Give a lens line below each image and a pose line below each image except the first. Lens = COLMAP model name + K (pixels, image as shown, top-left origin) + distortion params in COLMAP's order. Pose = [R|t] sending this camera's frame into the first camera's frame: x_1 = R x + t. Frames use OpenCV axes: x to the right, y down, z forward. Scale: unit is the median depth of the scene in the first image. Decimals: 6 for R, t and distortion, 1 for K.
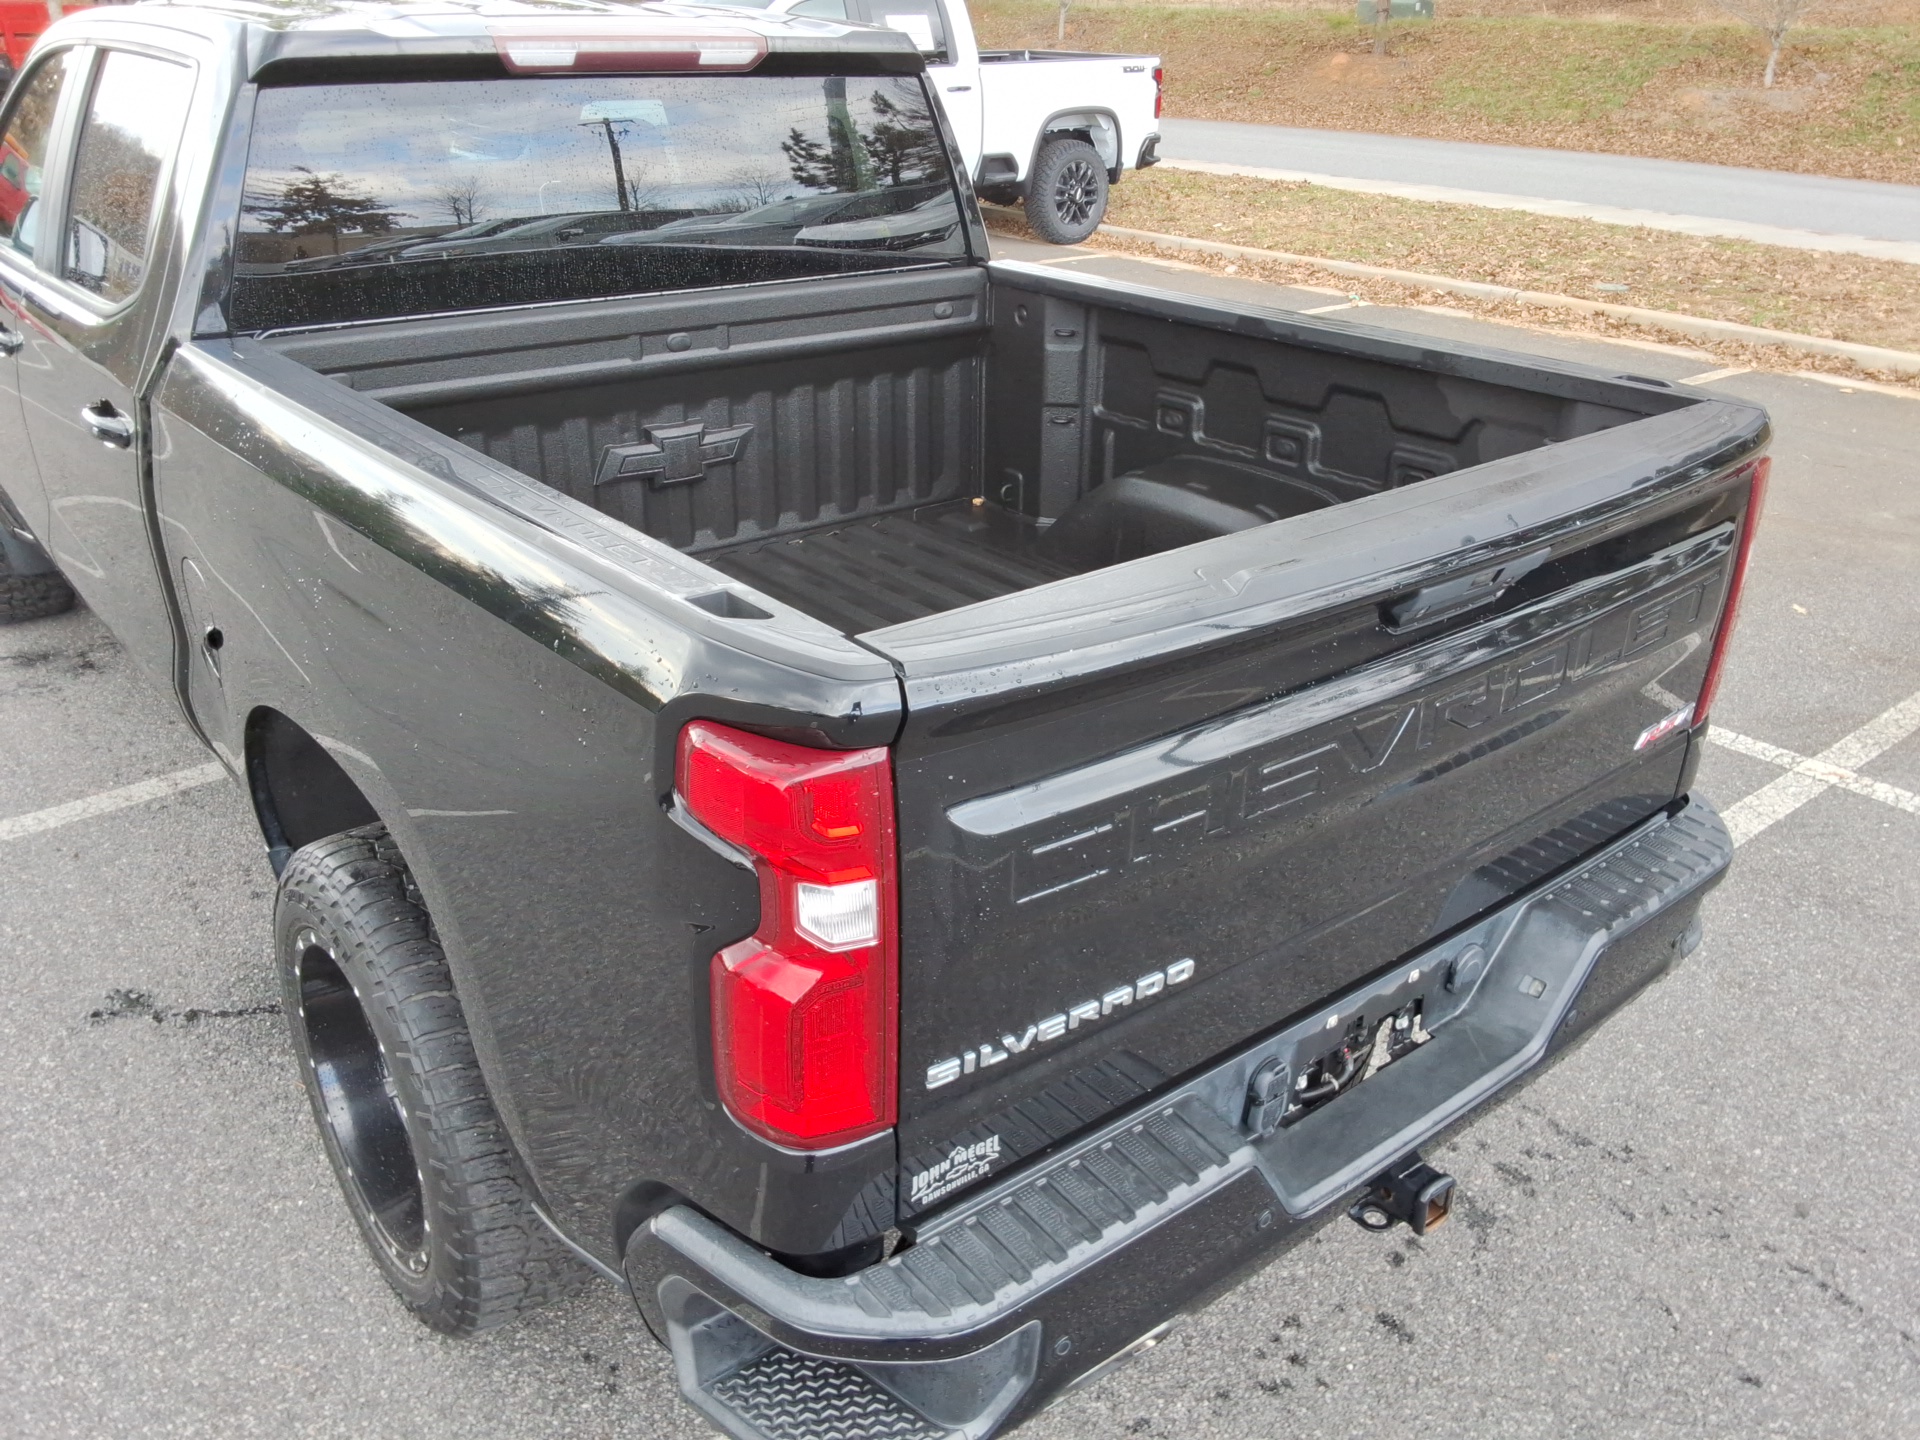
lens RADIAL K [[1553.4, 0, 967.8], [0, 1553.4, 704.6], [0, 0, 1]] dist [0.009073, -0.002211]
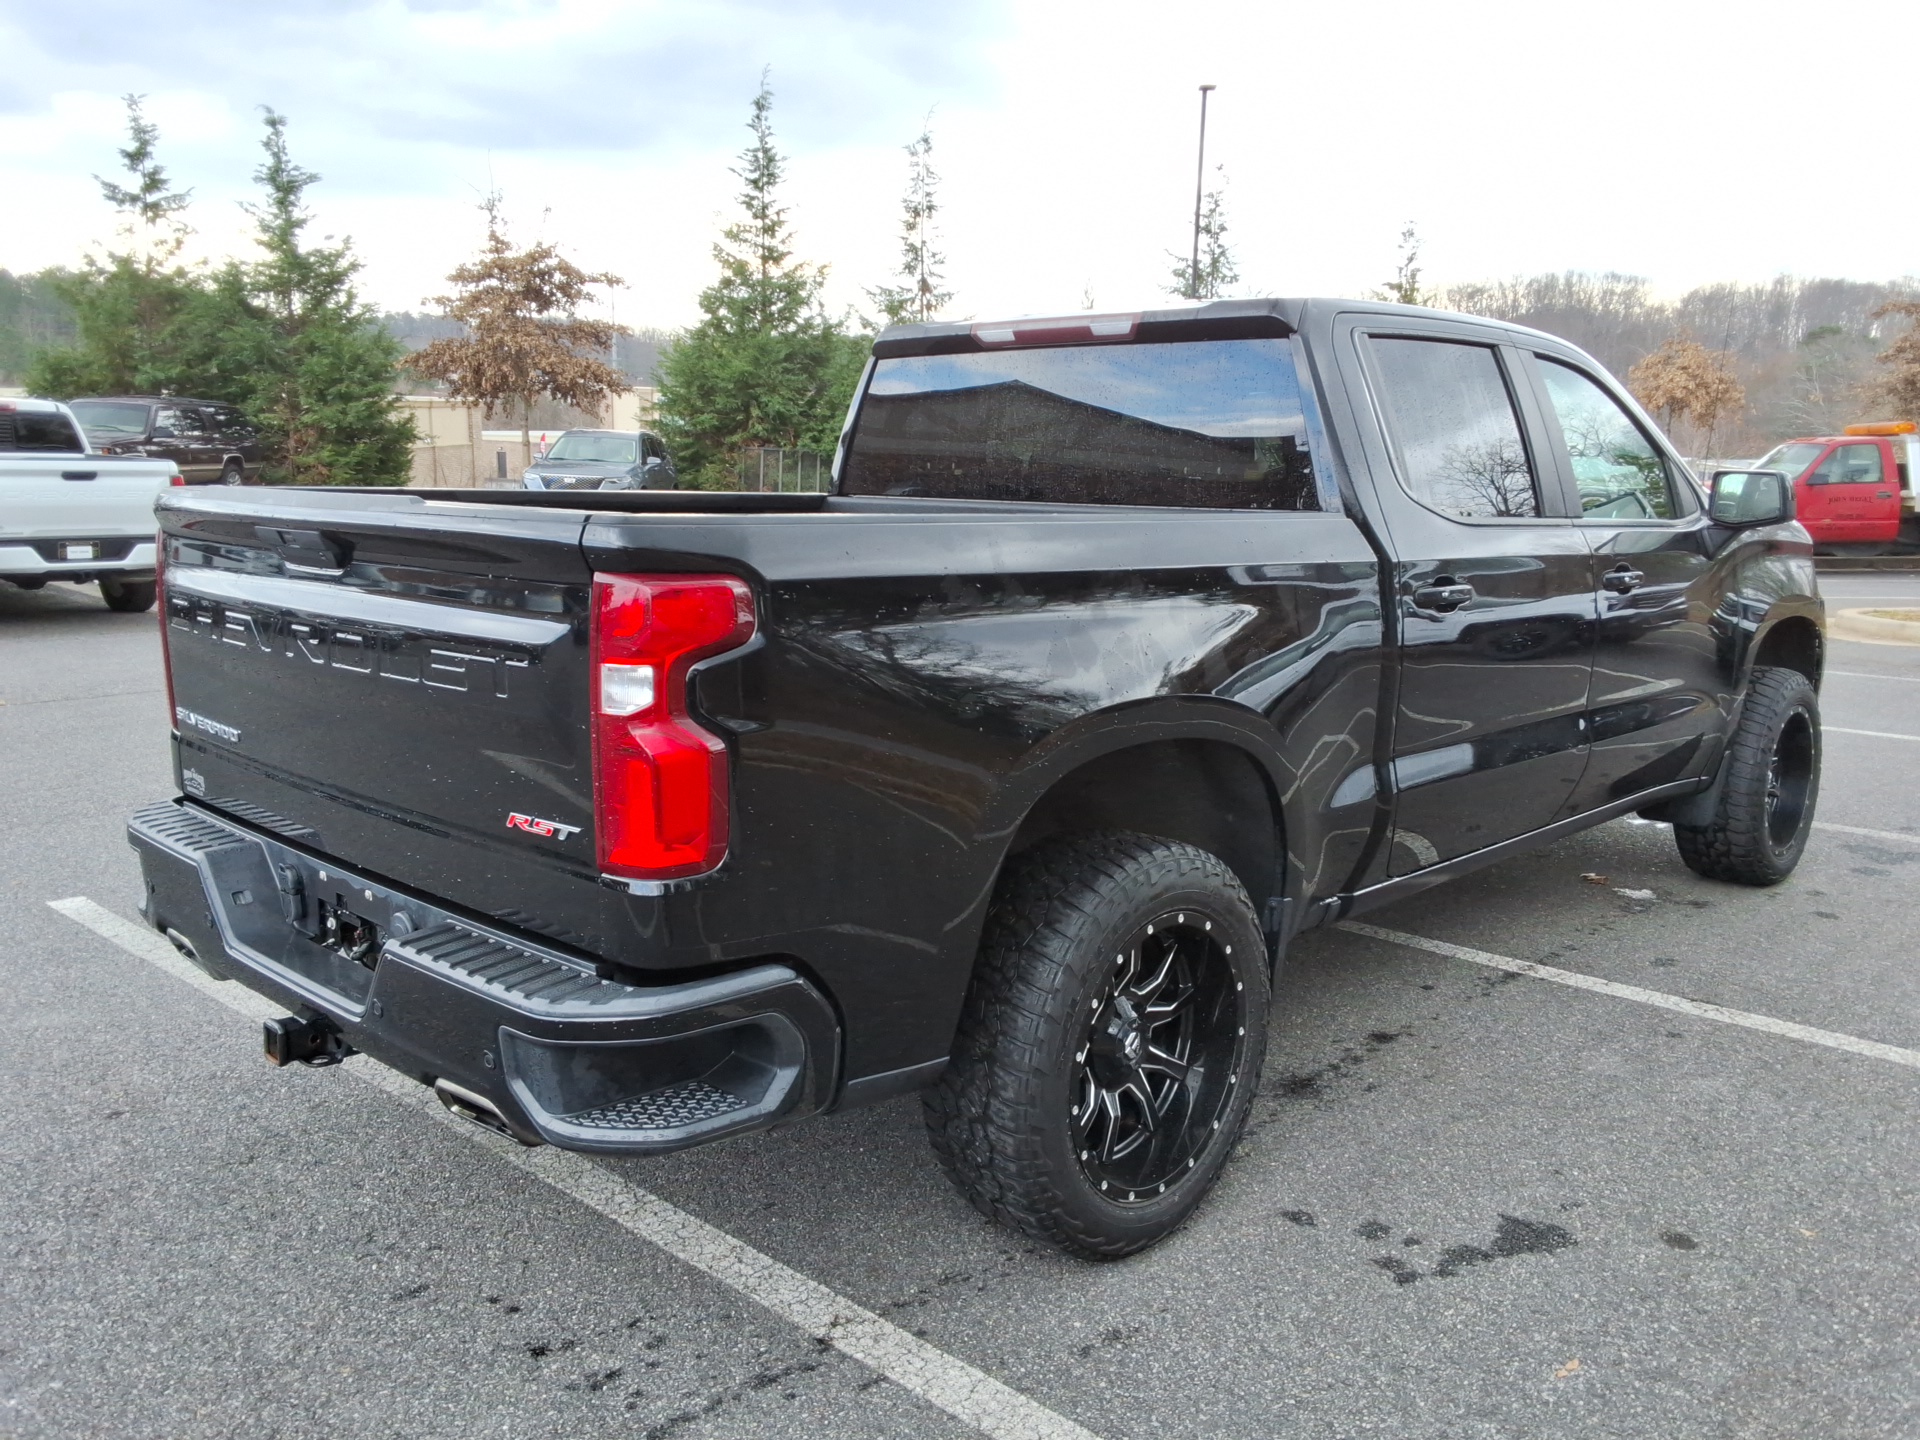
lens RADIAL K [[1515.0, 0, 970.4], [0, 1515.0, 713.8], [0, 0, 1]] dist [0.117496, -0.186353]
pose [[0.135977, 0.146083, -0.979883, 1.460887], [-0.417092, 0.905586, 0.077127, -0.245971], [0.898635, 0.398214, 0.184069, 1.072702]]
